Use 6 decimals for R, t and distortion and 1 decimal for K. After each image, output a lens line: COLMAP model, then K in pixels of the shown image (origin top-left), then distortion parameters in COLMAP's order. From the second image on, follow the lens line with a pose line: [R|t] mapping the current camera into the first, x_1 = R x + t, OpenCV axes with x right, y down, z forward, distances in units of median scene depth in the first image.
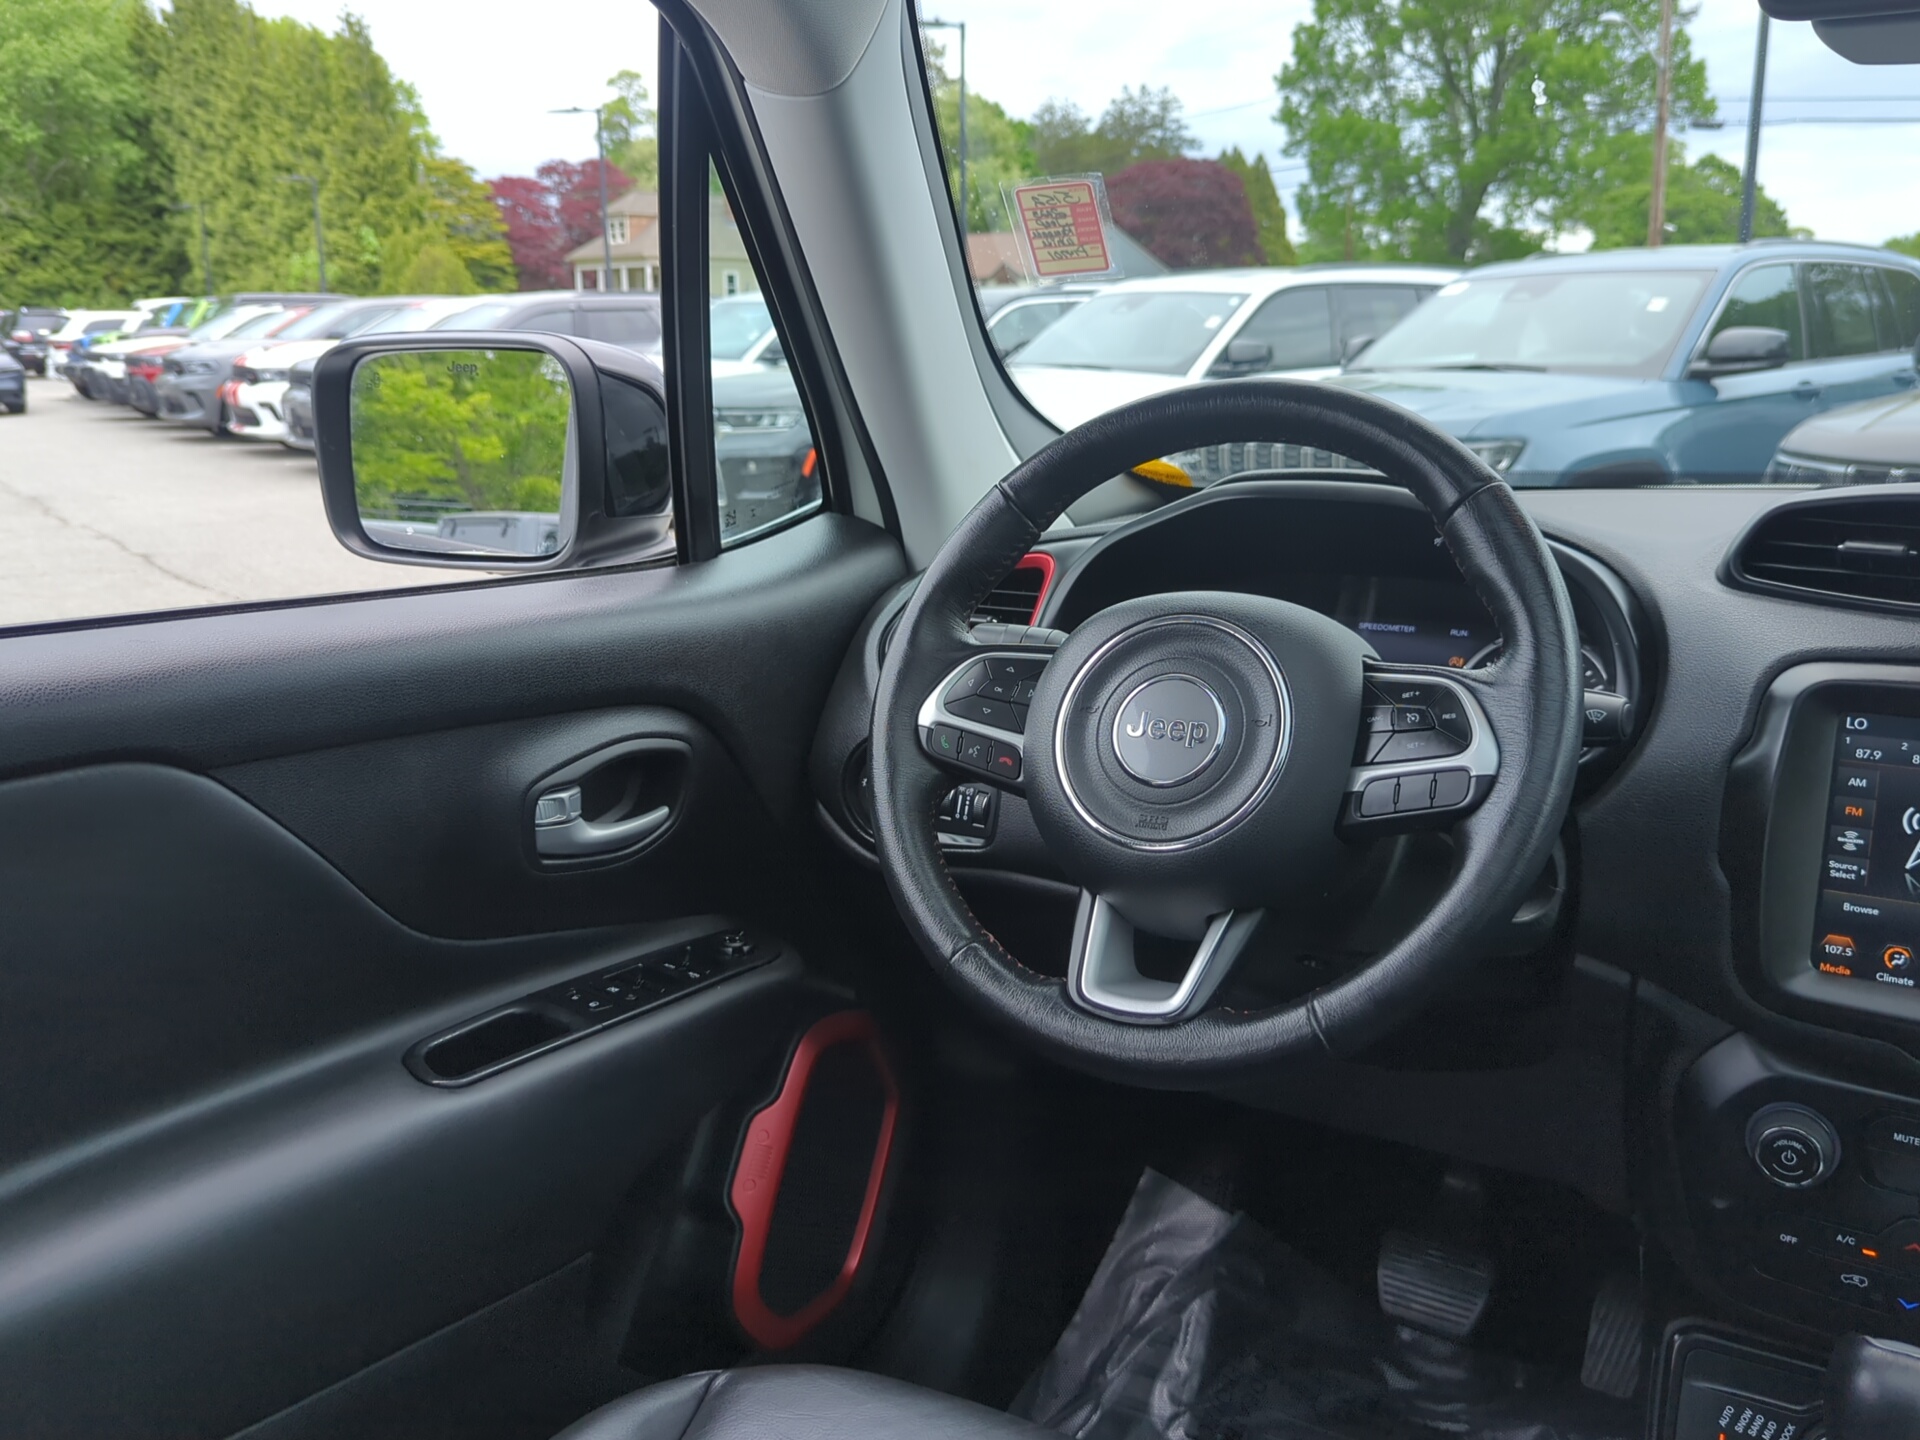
lens RADIAL K [[1545.7, 0, 988.1], [0, 1545.7, 695.6], [0, 0, 1]] dist [0.026366, -0.013432]
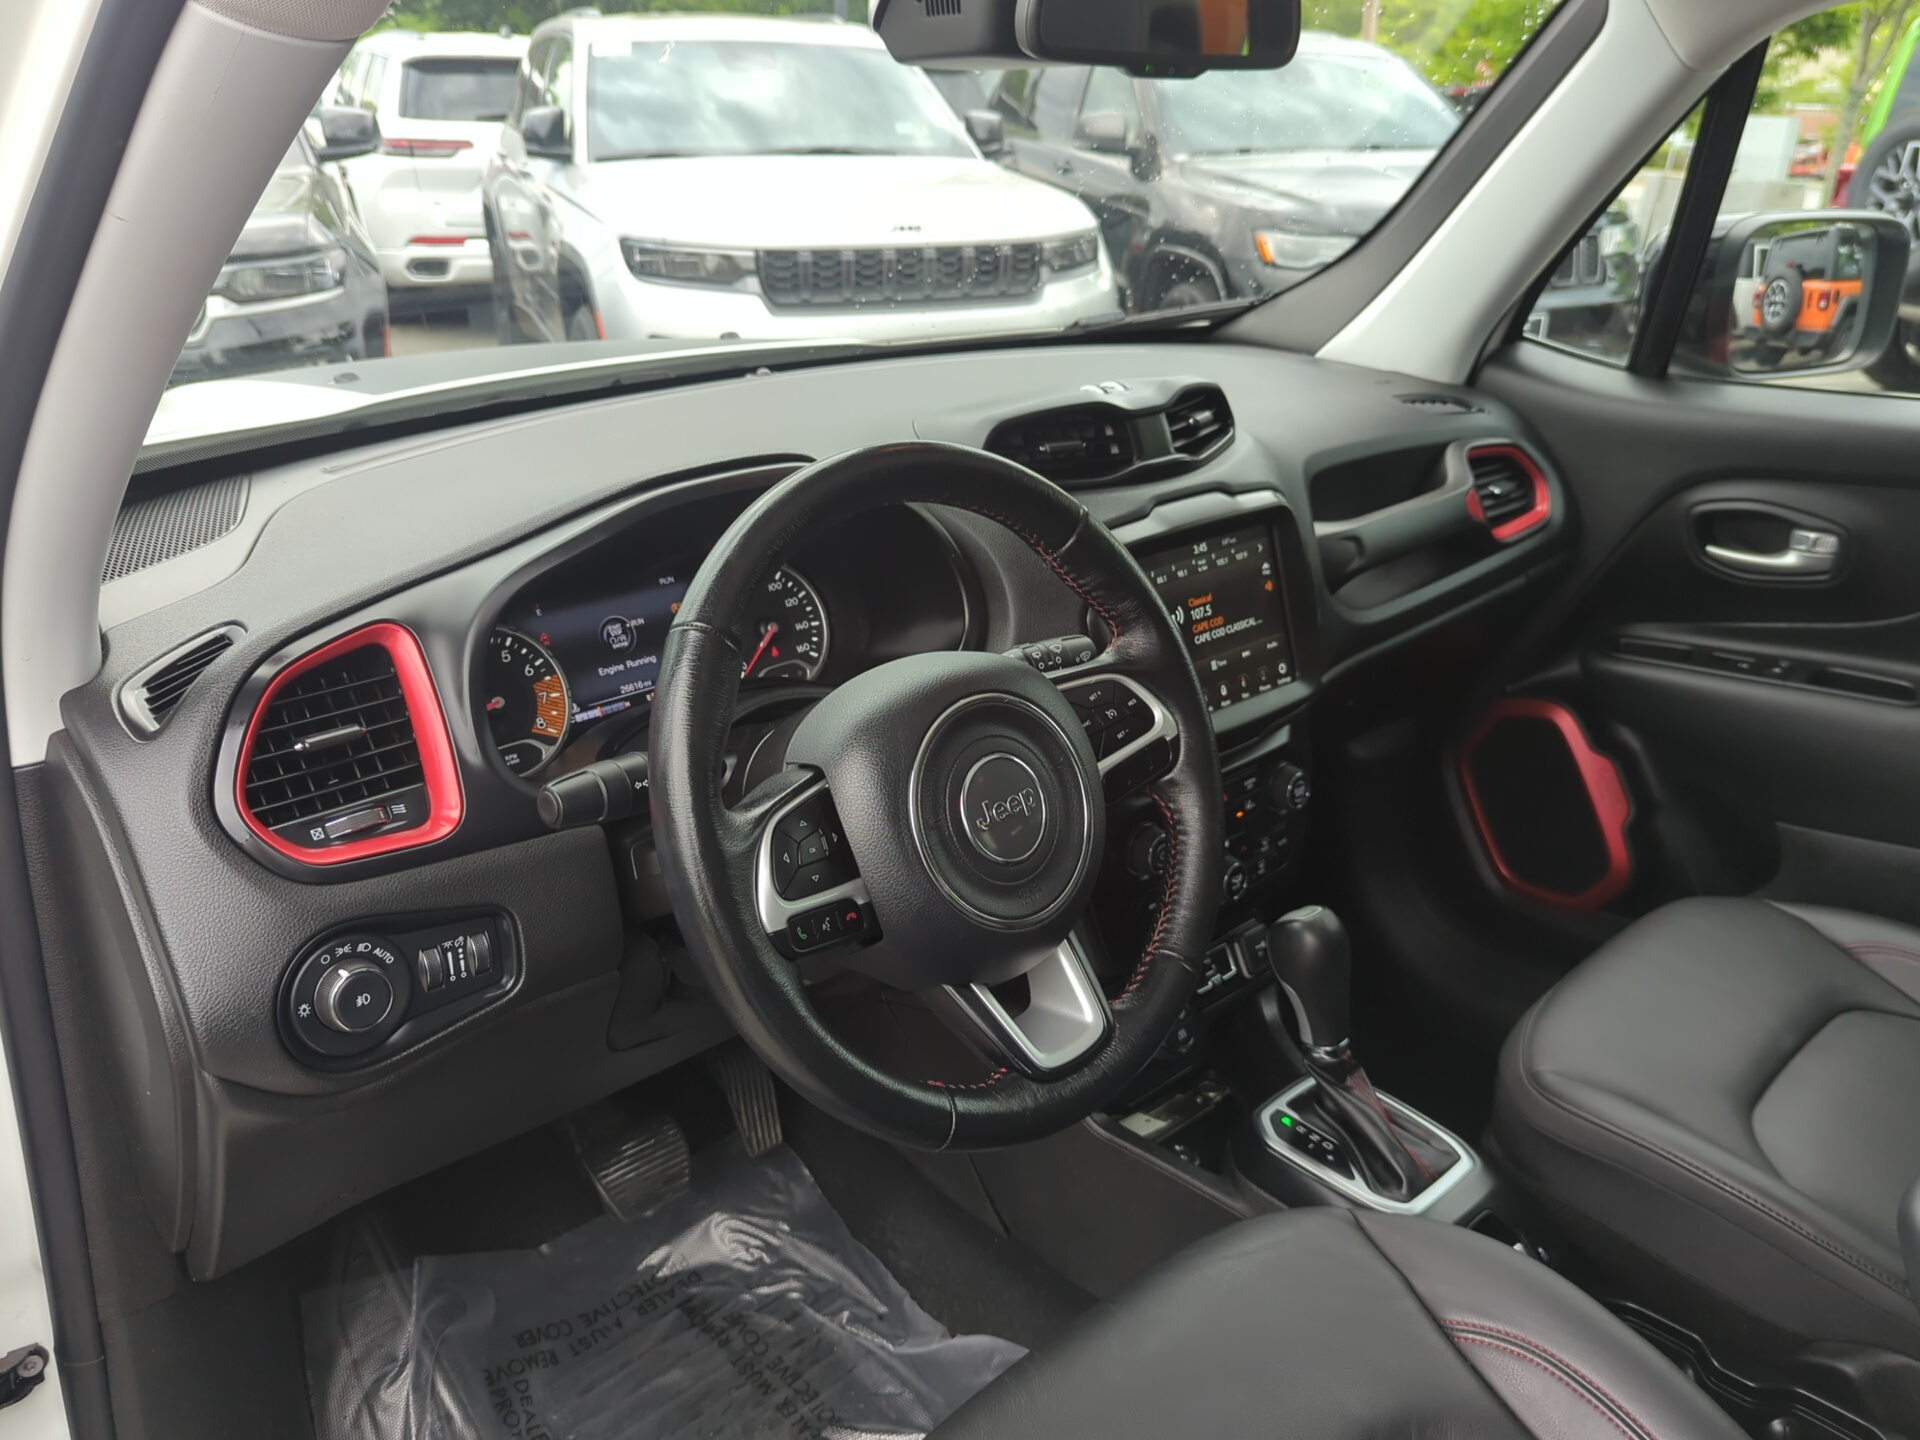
lens RADIAL K [[1562.4, 0, 981.0], [0, 1562.4, 695.6], [0, 0, 1]] dist [0.042678, -0.019275]
pose [[0.265707, -0.334673, 0.904098, -0.597193], [0.192786, 0.937312, 0.290310, -0.226273], [-0.944581, 0.097160, 0.313571, 0.470429]]
